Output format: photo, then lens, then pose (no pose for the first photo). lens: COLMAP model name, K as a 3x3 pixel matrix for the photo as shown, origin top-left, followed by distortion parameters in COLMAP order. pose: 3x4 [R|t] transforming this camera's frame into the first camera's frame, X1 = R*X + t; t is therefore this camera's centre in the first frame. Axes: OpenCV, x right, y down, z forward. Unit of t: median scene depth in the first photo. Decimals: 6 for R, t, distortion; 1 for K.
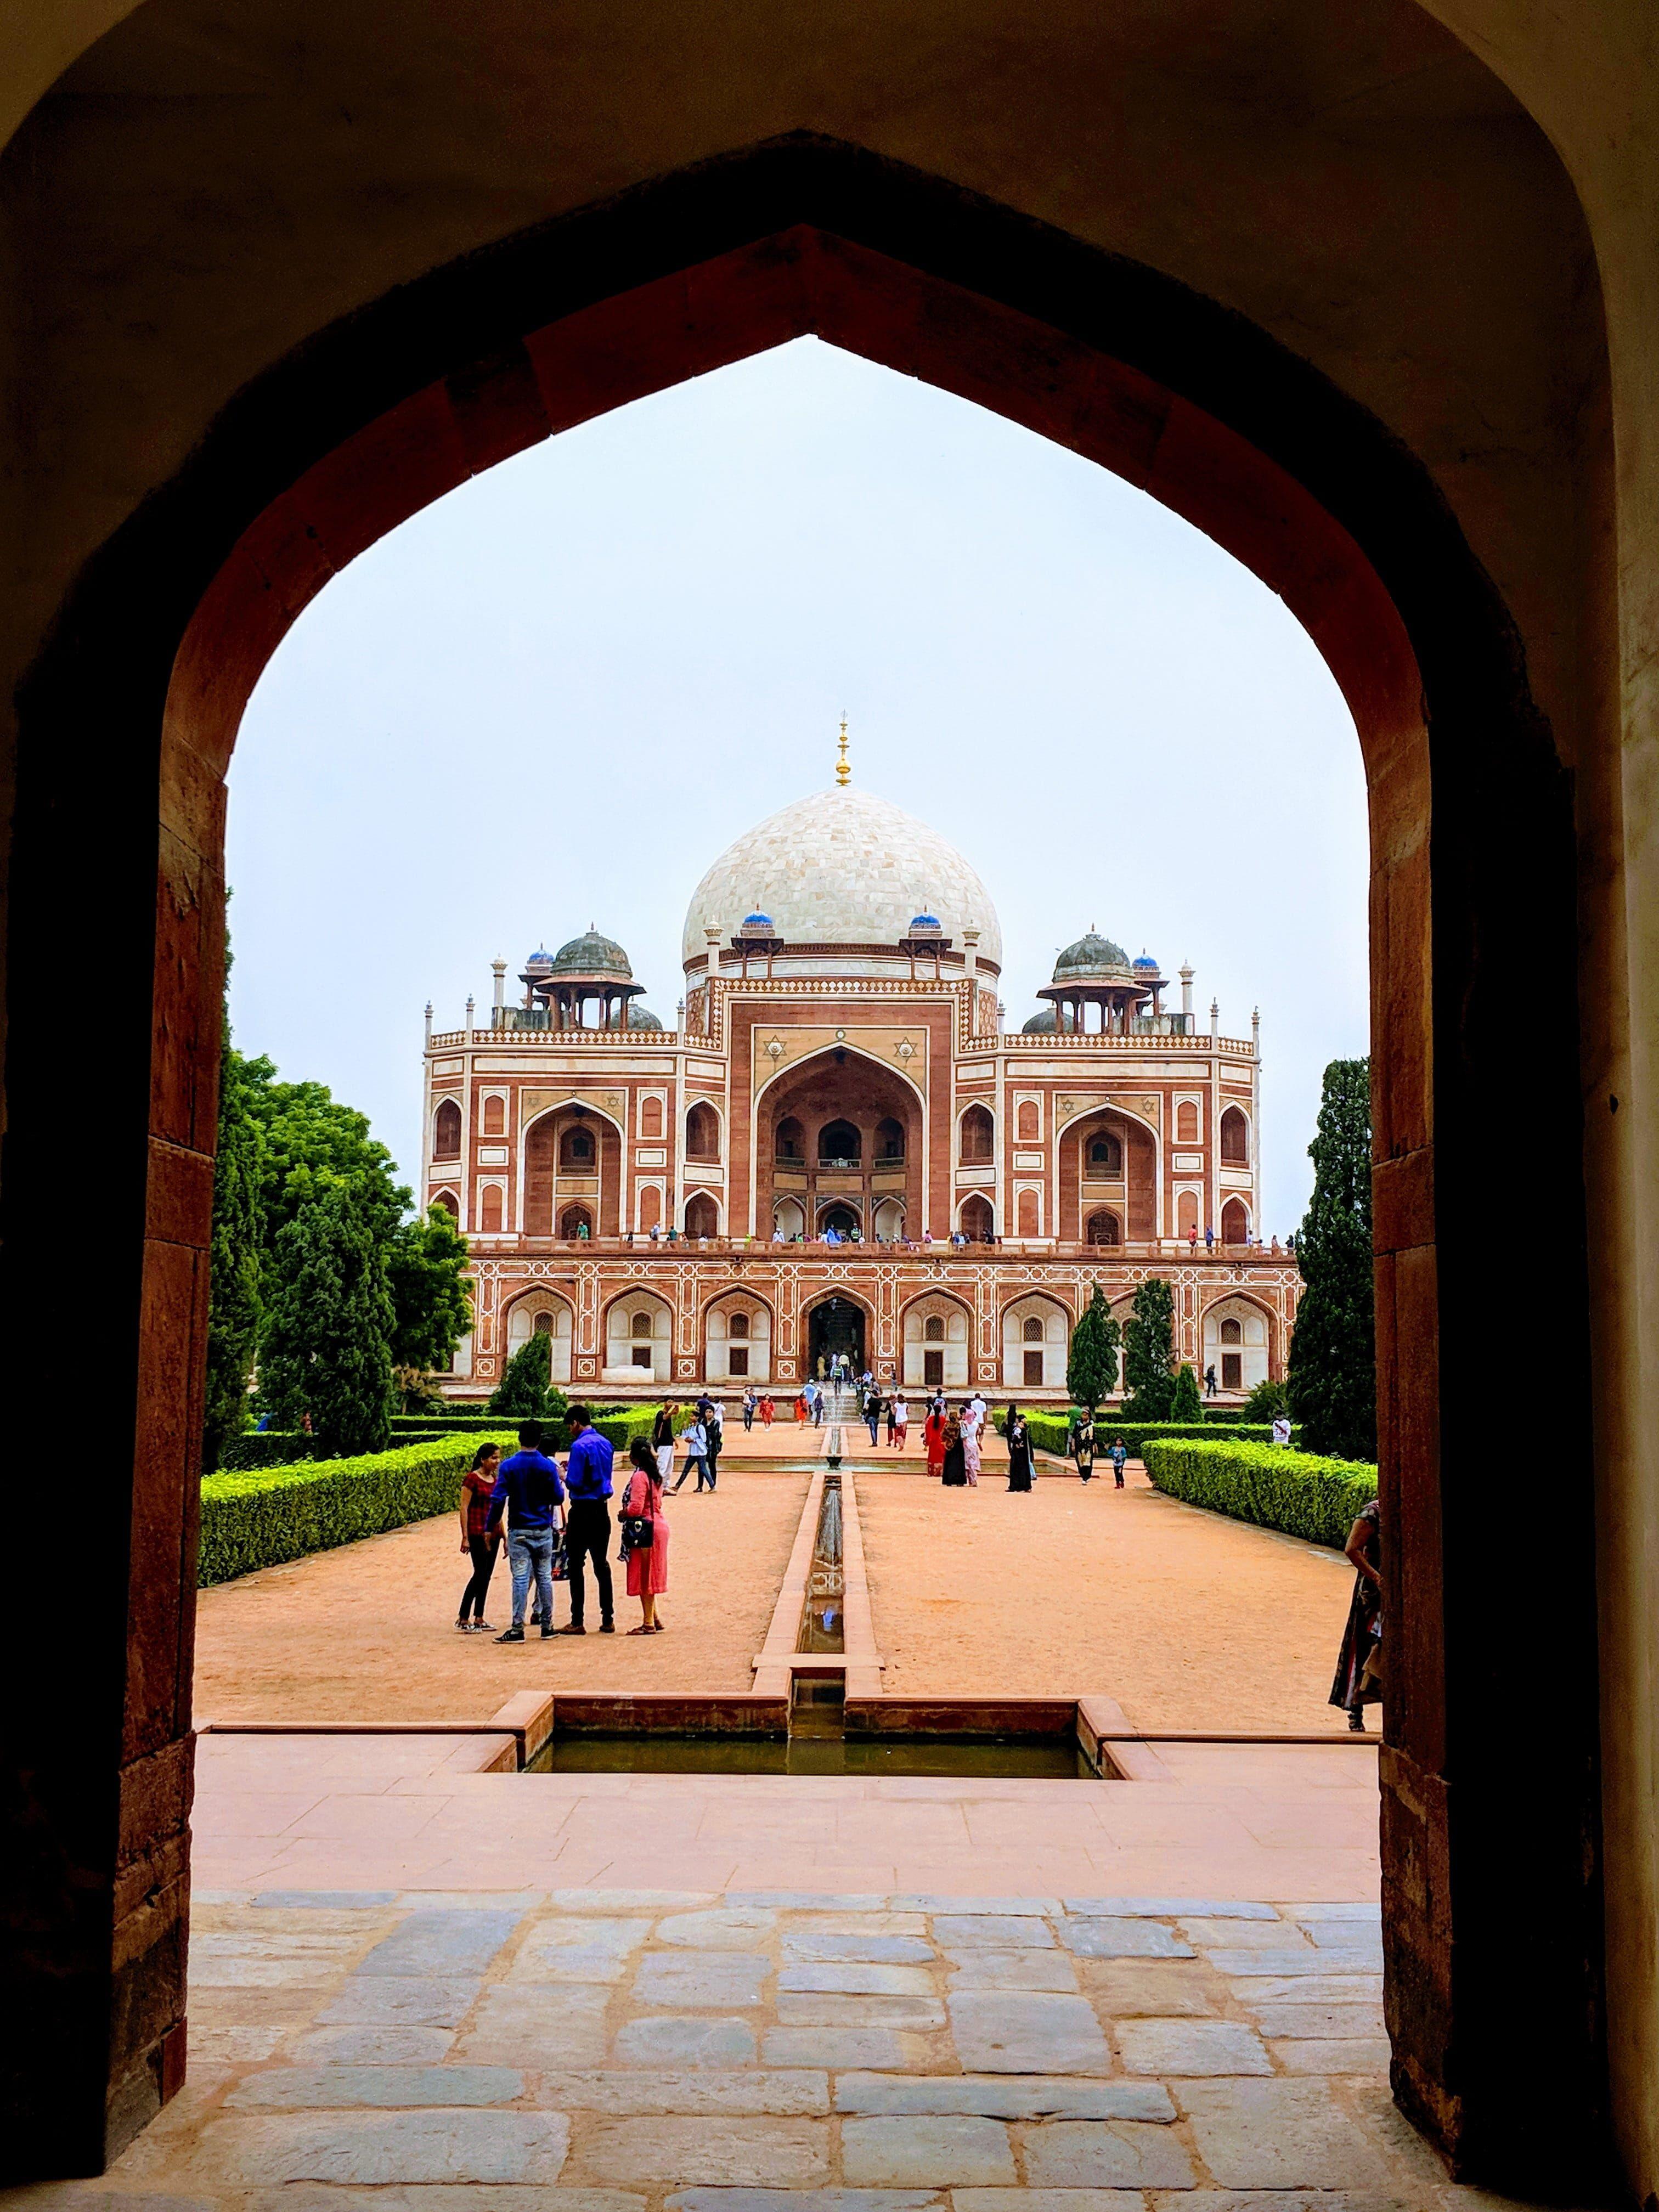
lens RADIAL K [[2415.5, 0, 829.5], [0, 2415.5, 1106.0], [0, 0, 1]] dist [0.180114, -0.004458]
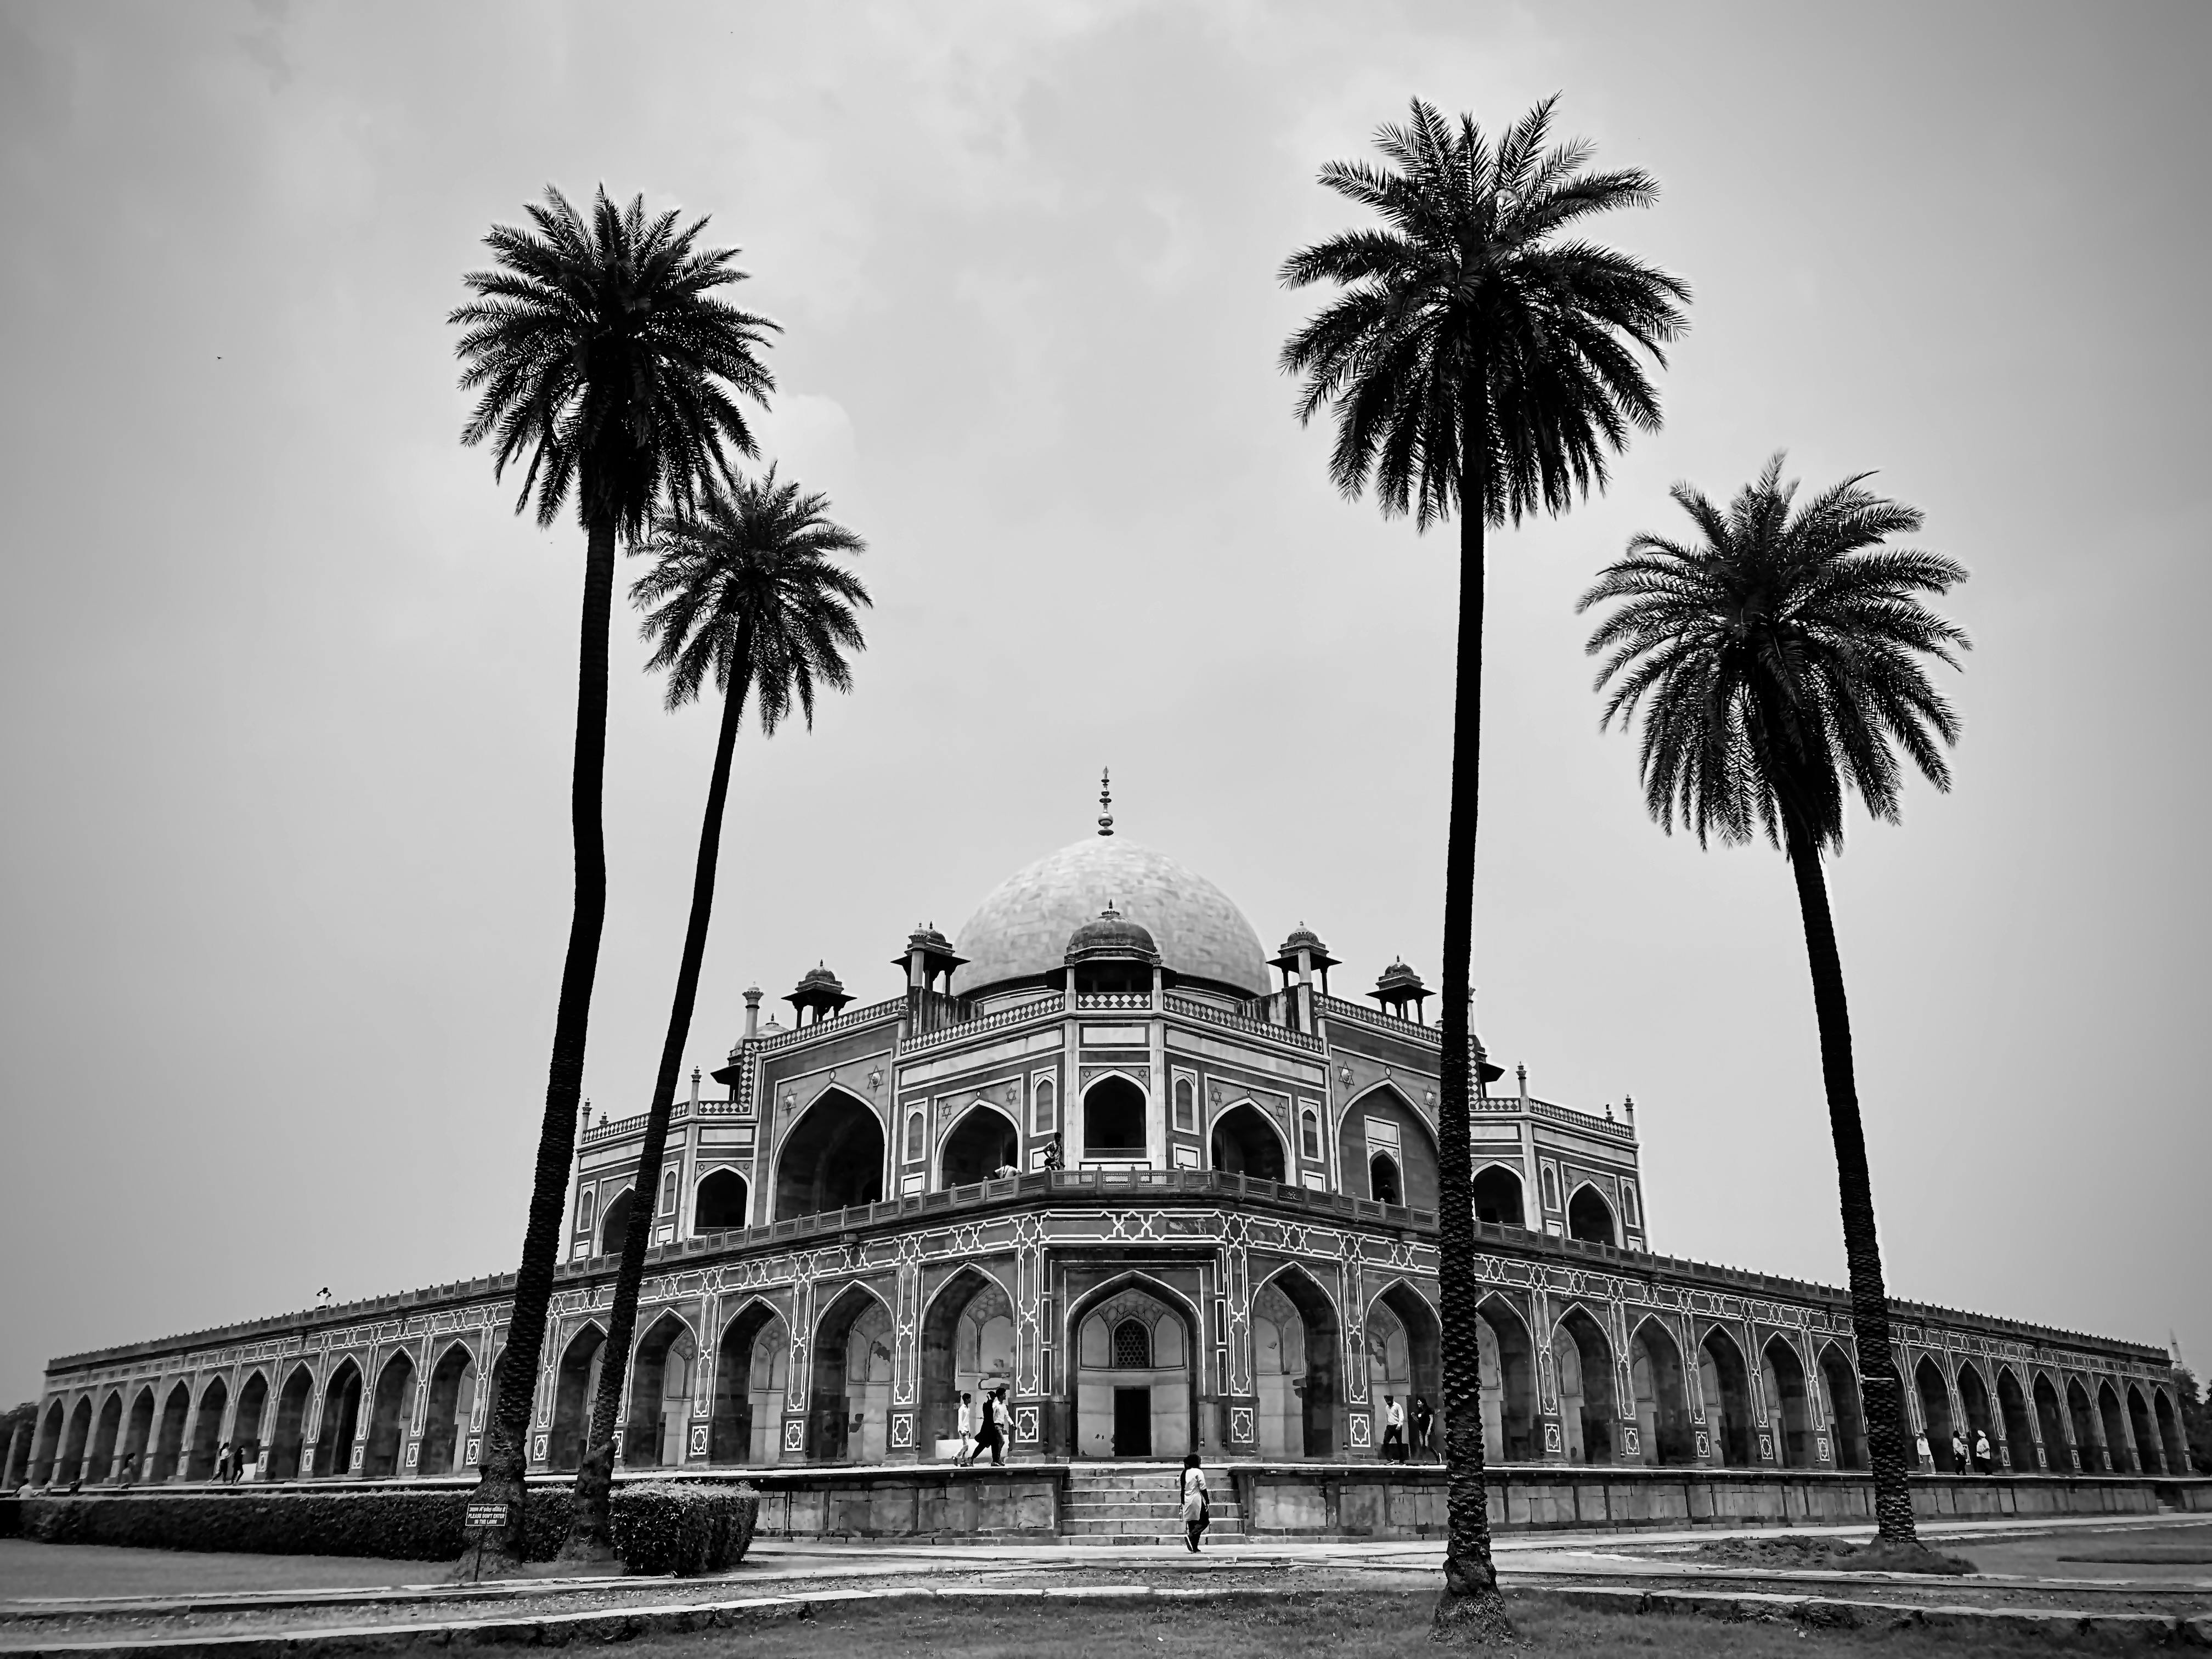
lens RADIAL K [[1622.6, 0, 1092.8], [0, 1622.6, 935.0], [0, 0, 1]] dist [0.385380, -0.000571]
pose [[0.711629, -0.229125, -0.664143, 0.521994], [0.084774, 0.966422, -0.242574, 0.082468], [0.697422, 0.116321, 0.707157, 0.628544]]
